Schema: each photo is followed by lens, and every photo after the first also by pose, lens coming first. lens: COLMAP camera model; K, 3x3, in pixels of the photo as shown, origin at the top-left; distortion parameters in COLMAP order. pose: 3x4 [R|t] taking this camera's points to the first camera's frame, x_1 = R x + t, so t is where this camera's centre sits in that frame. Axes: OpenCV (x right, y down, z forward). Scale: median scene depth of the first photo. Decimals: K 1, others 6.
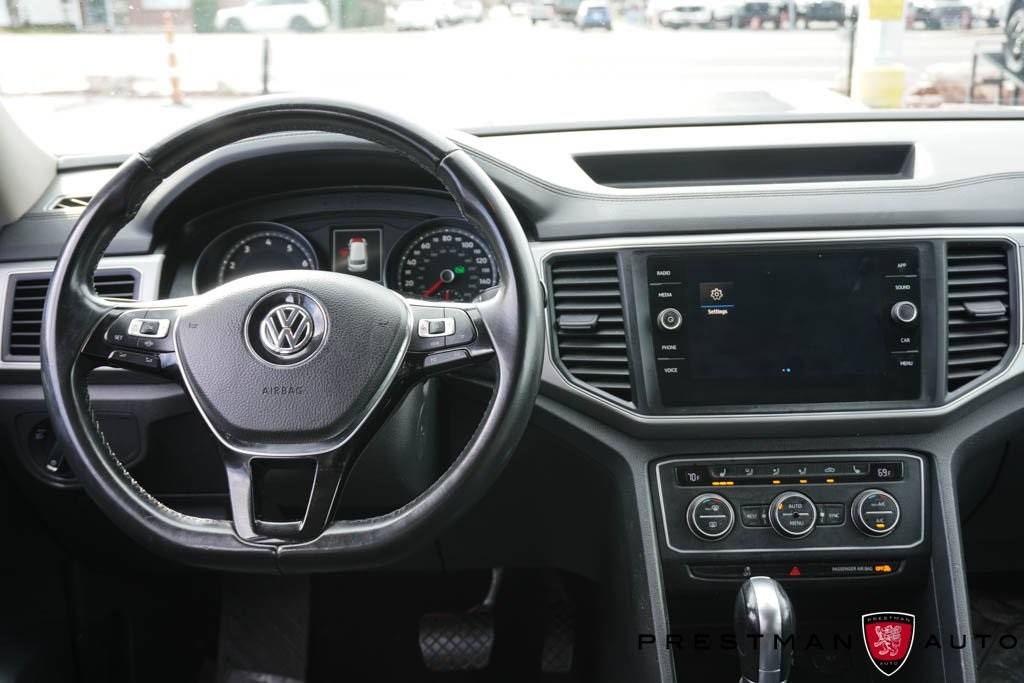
lens RADIAL K [[1146.2, 0, 512.0], [0, 1146.2, 341.5], [0, 0, 1]] dist [-0.023340, -0.026165]
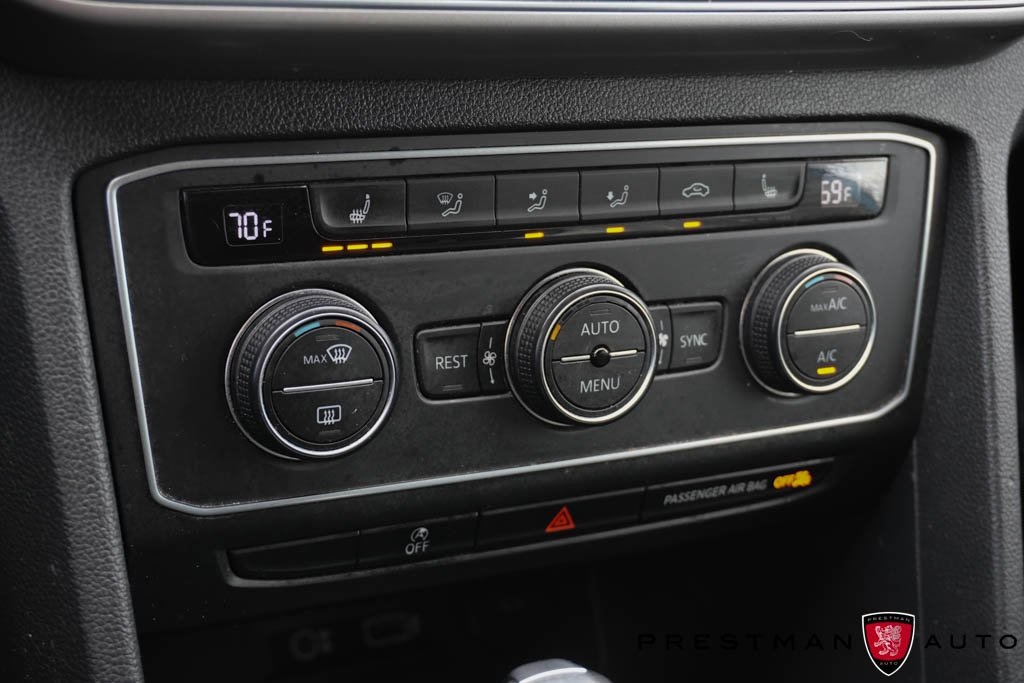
lens RADIAL K [[1598.5, 0, 512.0], [0, 1598.5, 341.5], [0, 0, 1]] dist [0.009474, 0.026854]
pose [[0.865682, -0.078458, 0.494407, 0.030239], [-0.129753, 0.918721, 0.372983, 0.000946], [-0.483486, -0.387036, 0.785140, 0.682996]]
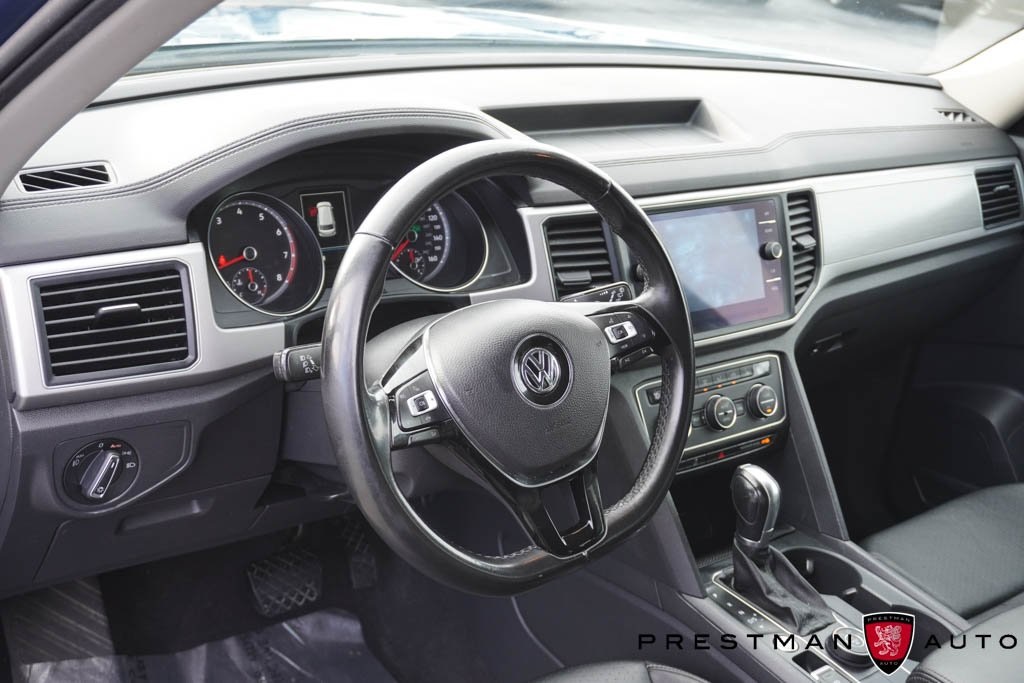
lens RADIAL K [[1233.8, 0, 512.0], [0, 1233.8, 341.5], [0, 0, 1]] dist [-0.025213, -0.006582]
pose [[0.768426, -0.127557, 0.627097, -0.790251], [0.029242, 0.985908, 0.164711, -0.162976], [-0.639270, -0.108231, 0.761328, 0.095331]]
